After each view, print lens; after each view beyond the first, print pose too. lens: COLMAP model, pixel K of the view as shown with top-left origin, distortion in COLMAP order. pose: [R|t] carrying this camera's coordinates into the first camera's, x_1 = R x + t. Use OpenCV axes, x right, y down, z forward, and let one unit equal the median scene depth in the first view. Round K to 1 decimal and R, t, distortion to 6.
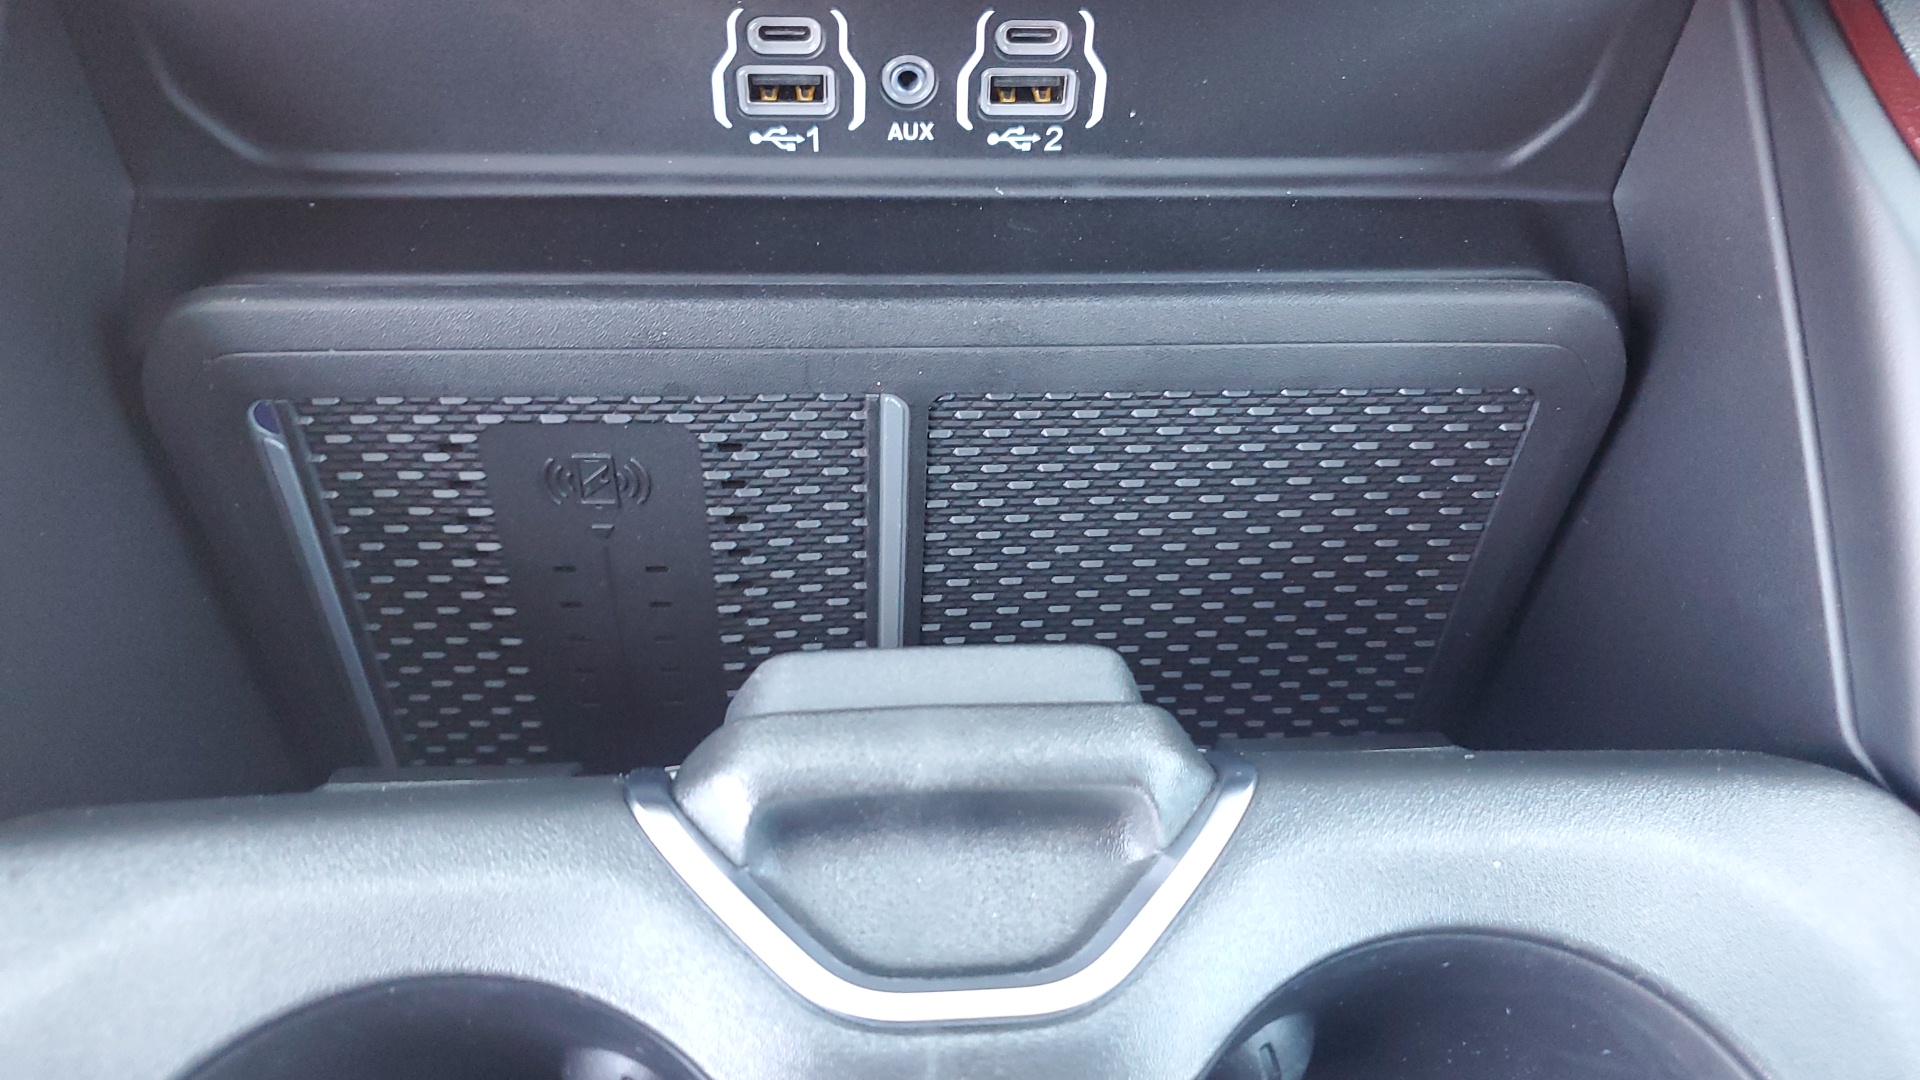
lens RADIAL K [[1453.7, 0, 962.8], [0, 1453.7, 561.6], [0, 0, 1]] dist [0.086480, -0.164127]
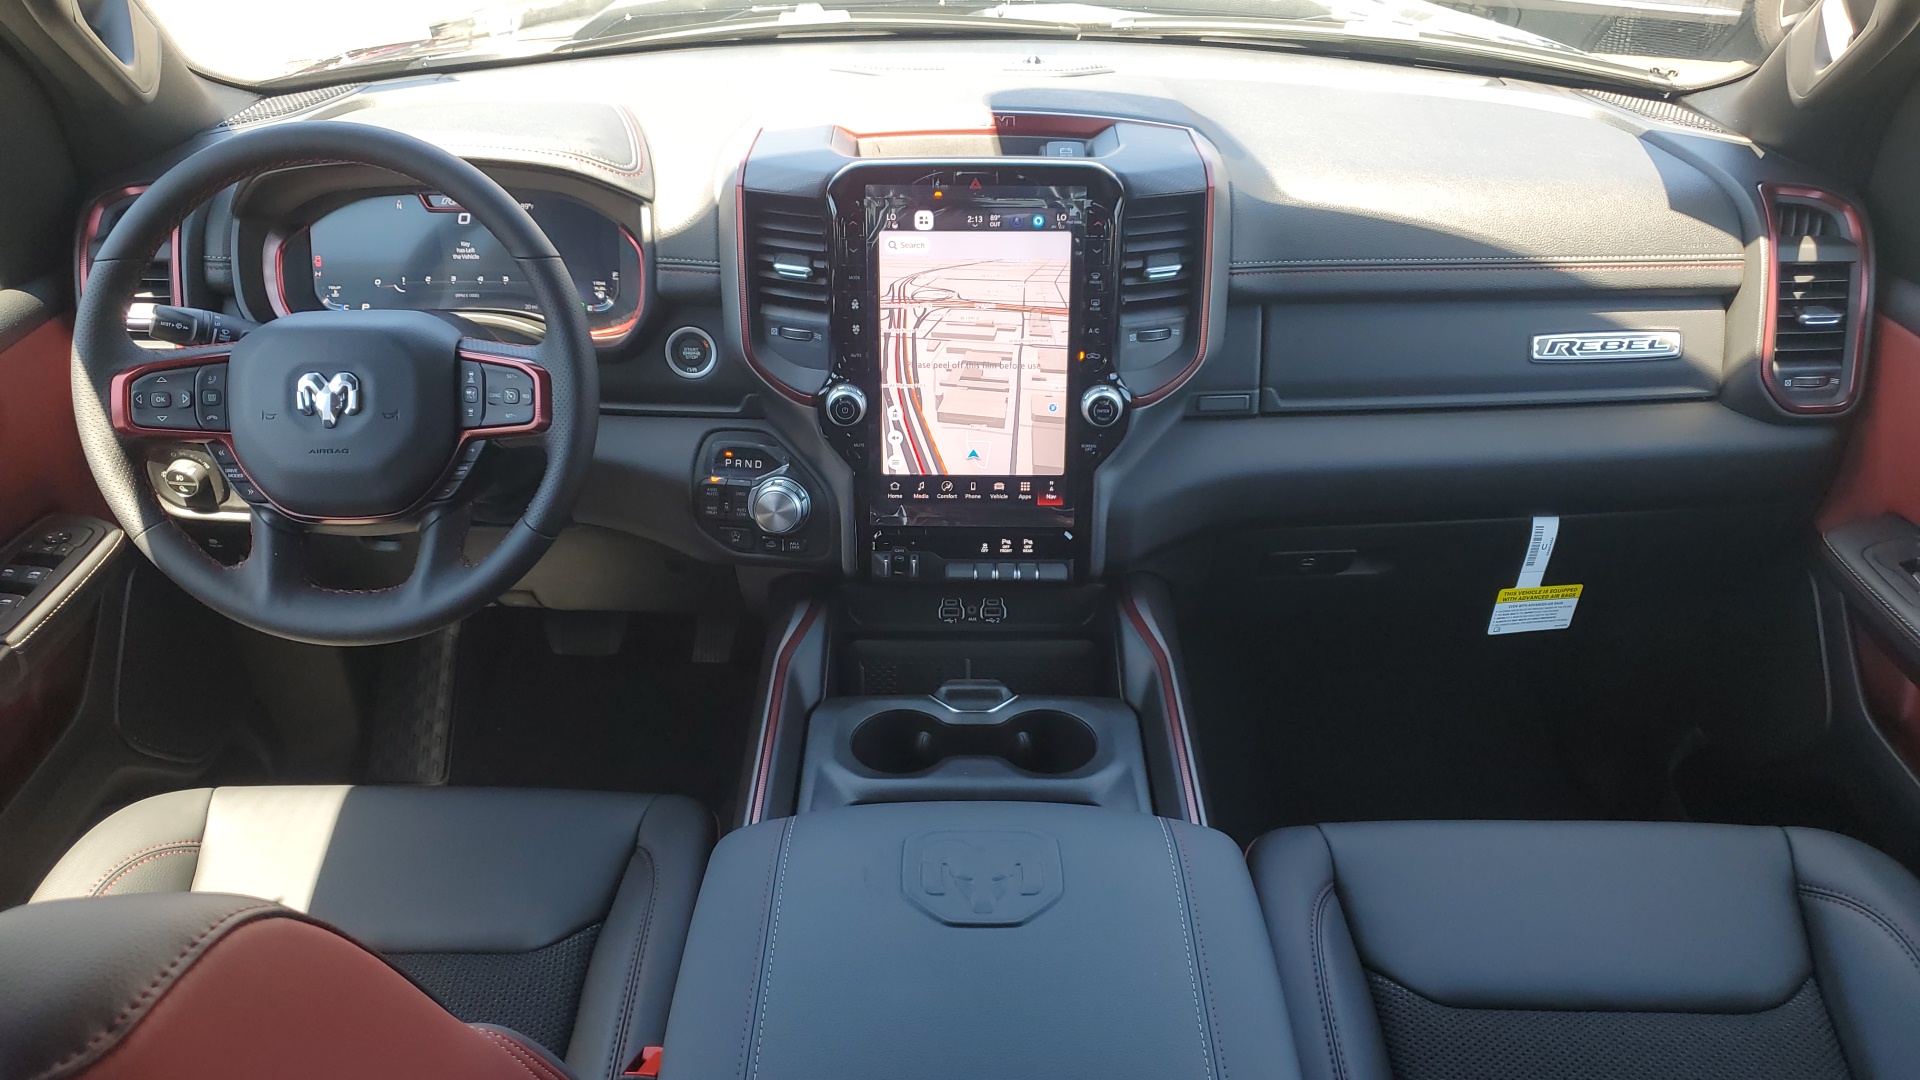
lens RADIAL K [[1453.7, 0, 962.8], [0, 1453.7, 561.6], [0, 0, 1]] dist [0.086480, -0.164127]
pose [[0.997551, -0.013251, -0.068677, 0.327085], [-0.019768, 0.888450, -0.458548, 2.158915], [0.067093, 0.458783, 0.886012, -4.233098]]
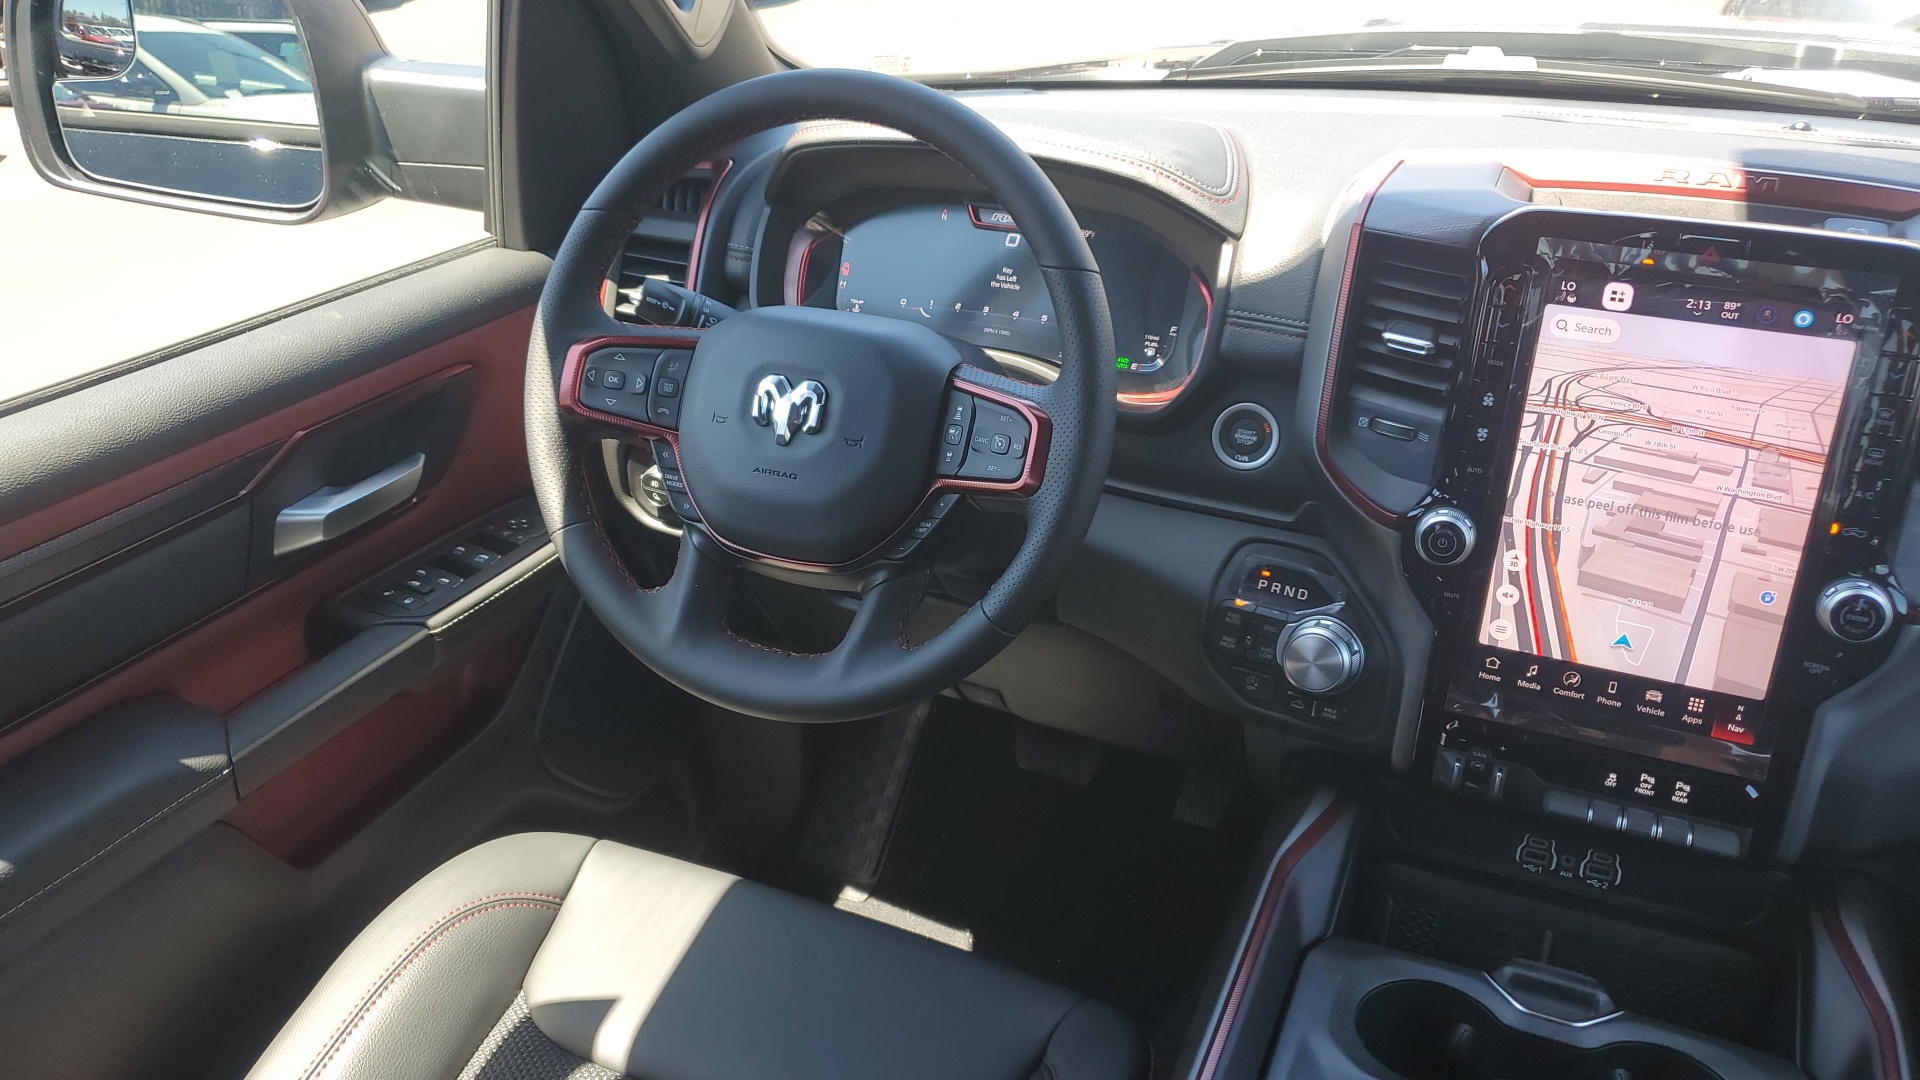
lens RADIAL K [[1453.7, 0, 962.8], [0, 1453.7, 561.6], [0, 0, 1]] dist [0.086480, -0.164127]
pose [[0.891602, 0.165495, -0.421495, 0.046057], [-0.367912, 0.807403, -0.461239, 1.493082], [0.263984, 0.566314, 0.780769, -3.085987]]
